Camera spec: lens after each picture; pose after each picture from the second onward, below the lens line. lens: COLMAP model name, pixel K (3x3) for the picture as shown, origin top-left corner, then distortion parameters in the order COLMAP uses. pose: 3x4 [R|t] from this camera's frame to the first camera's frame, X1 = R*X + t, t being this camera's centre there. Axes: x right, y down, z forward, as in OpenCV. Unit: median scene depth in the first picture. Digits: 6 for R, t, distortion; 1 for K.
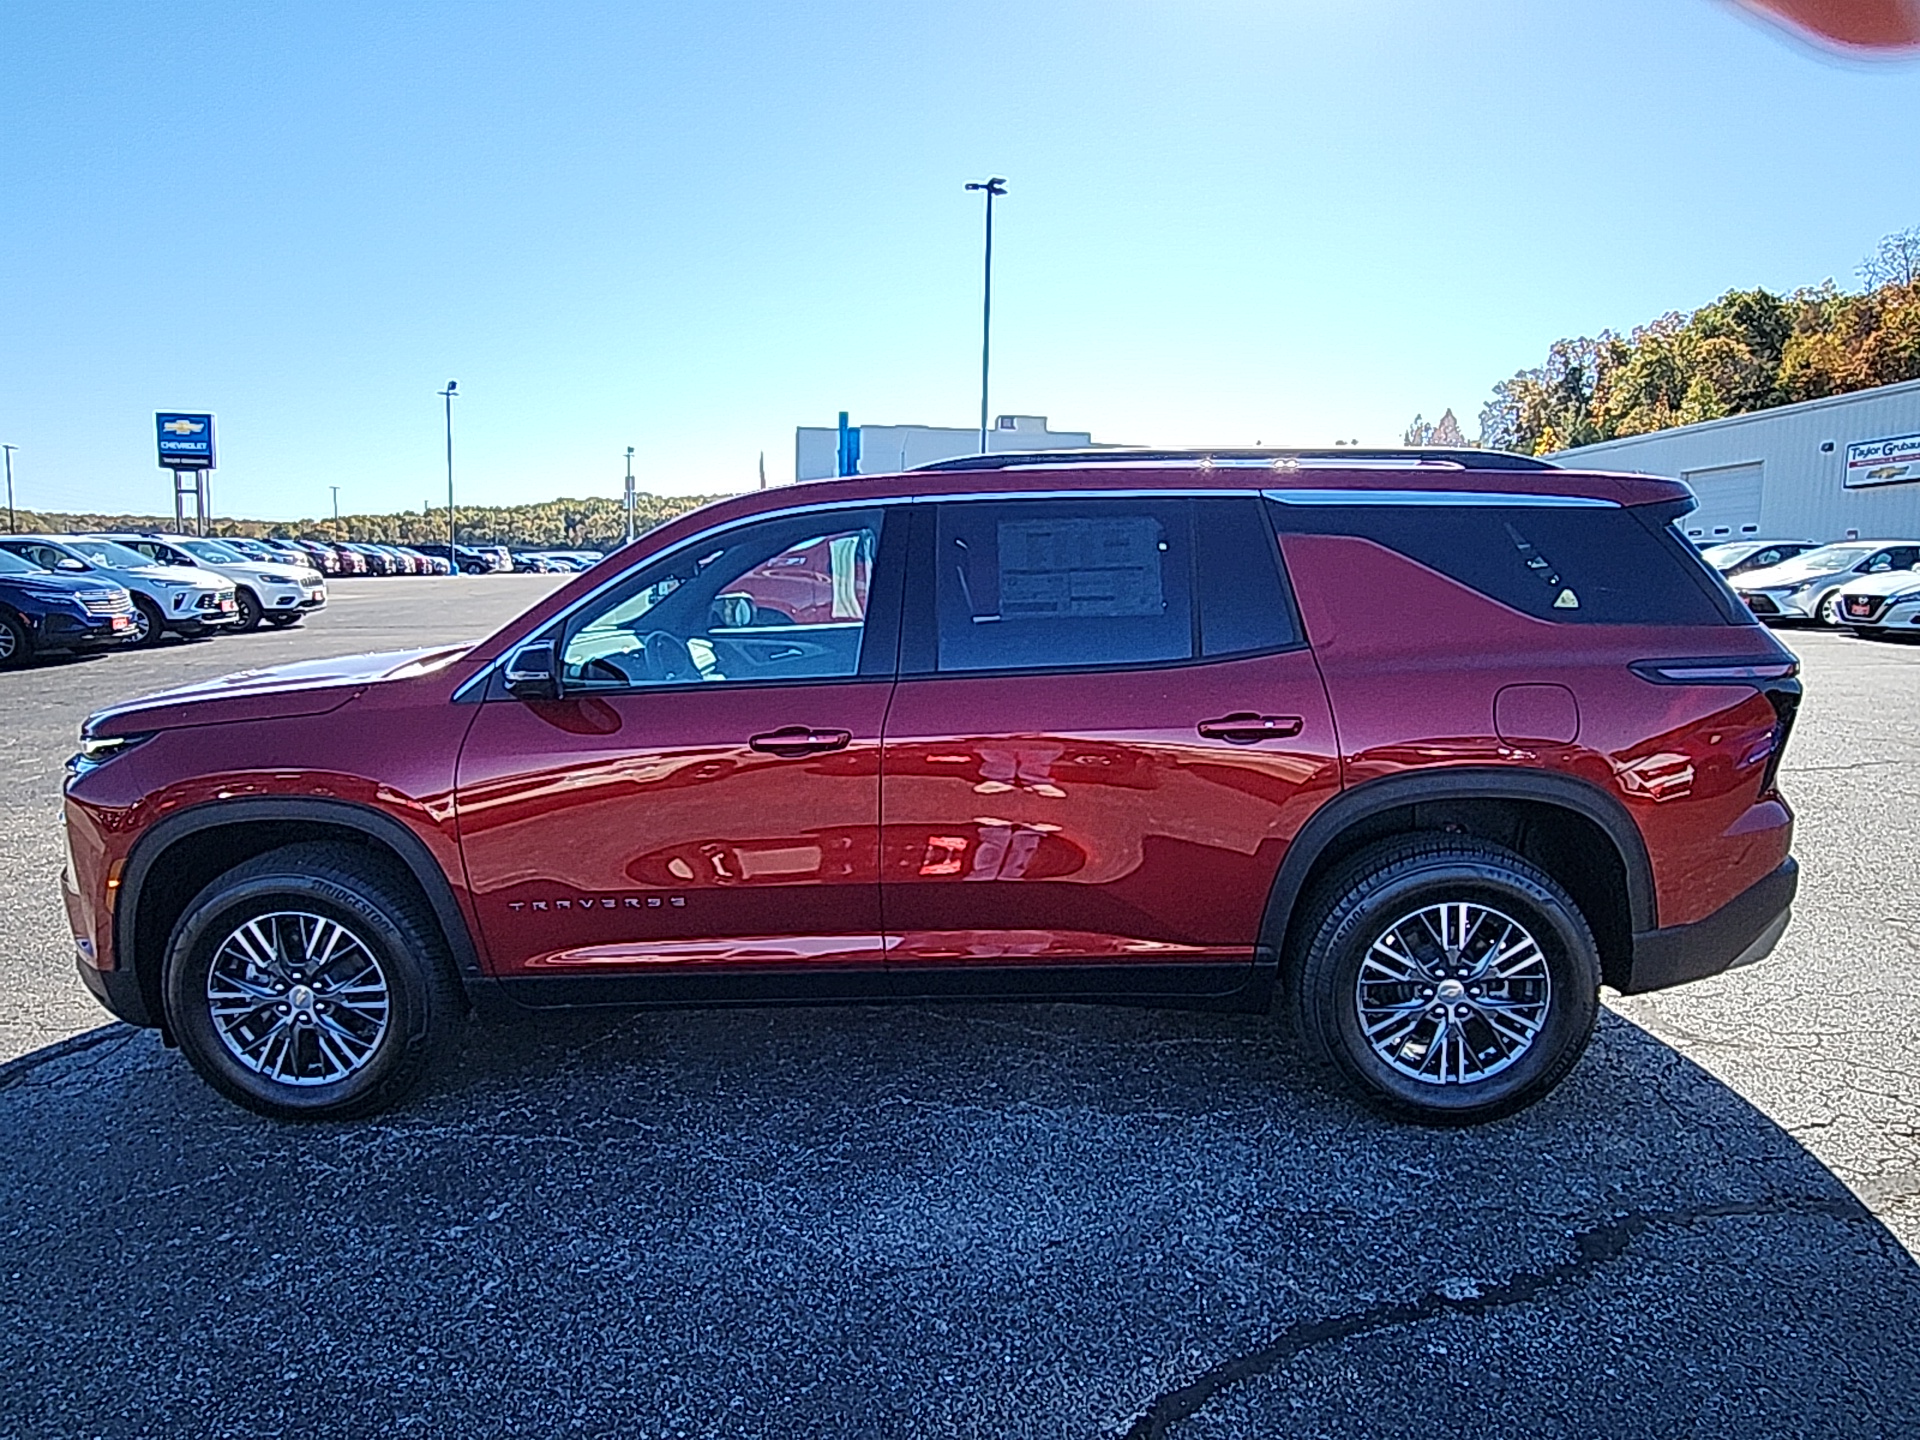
lens RADIAL K [[1153.9, 0, 961.2], [0, 1153.9, 709.5], [0, 0, 1]] dist [0.002712, -0.001029]
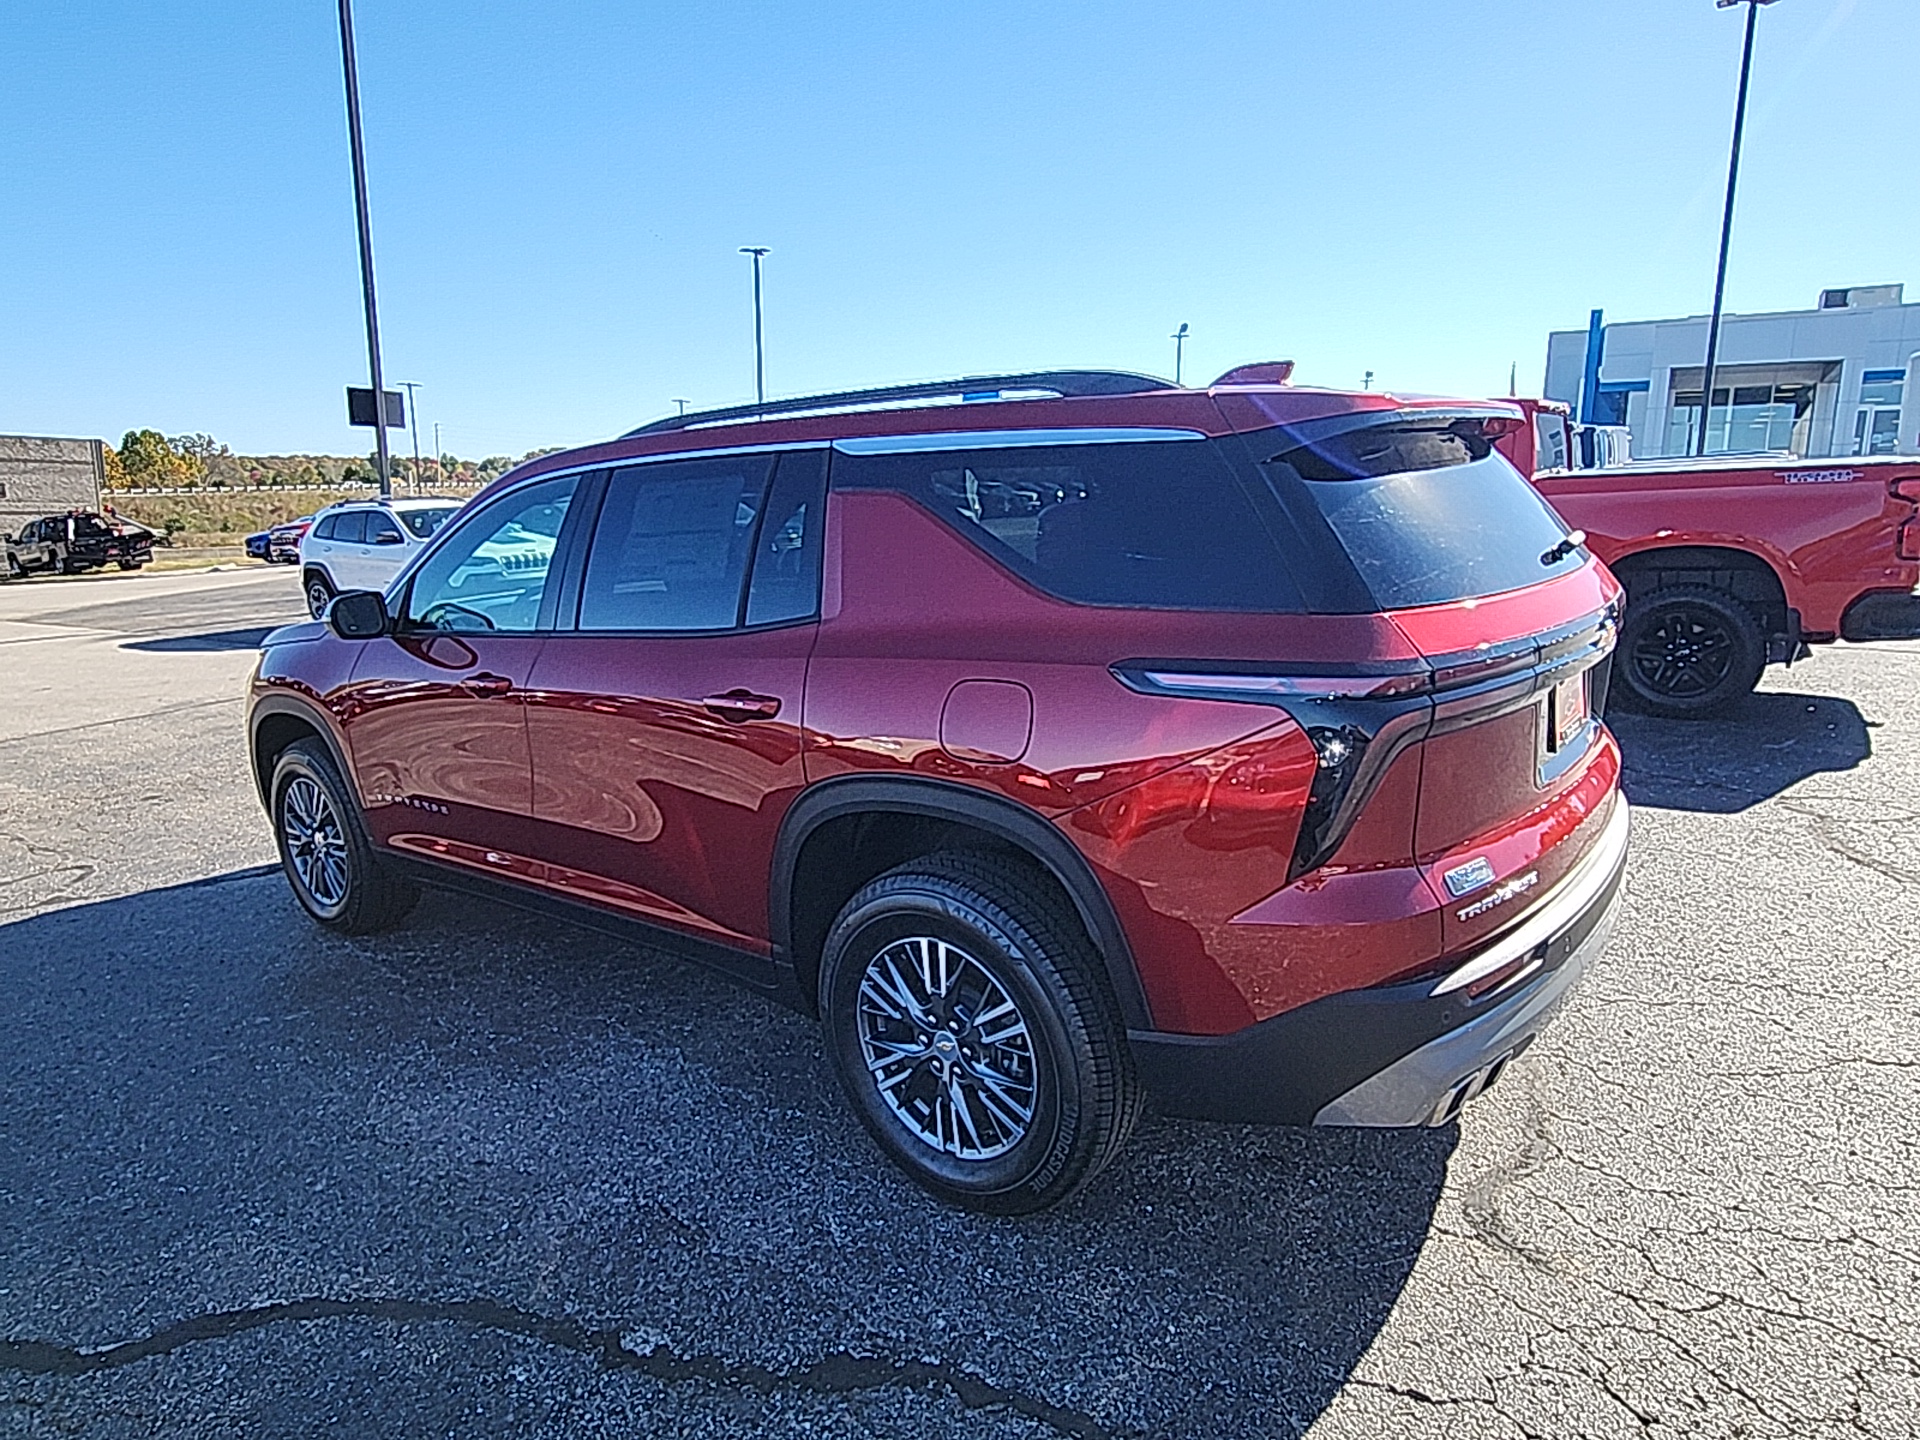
lens RADIAL K [[1153.9, 0, 961.2], [0, 1153.9, 709.5], [0, 0, 1]] dist [0.002712, -0.001029]
pose [[0.803375, 0.085404, -0.589317, 0.898775], [-0.050282, 0.995856, 0.075773, -0.058025], [0.593346, -0.031242, 0.804341, 0.348262]]
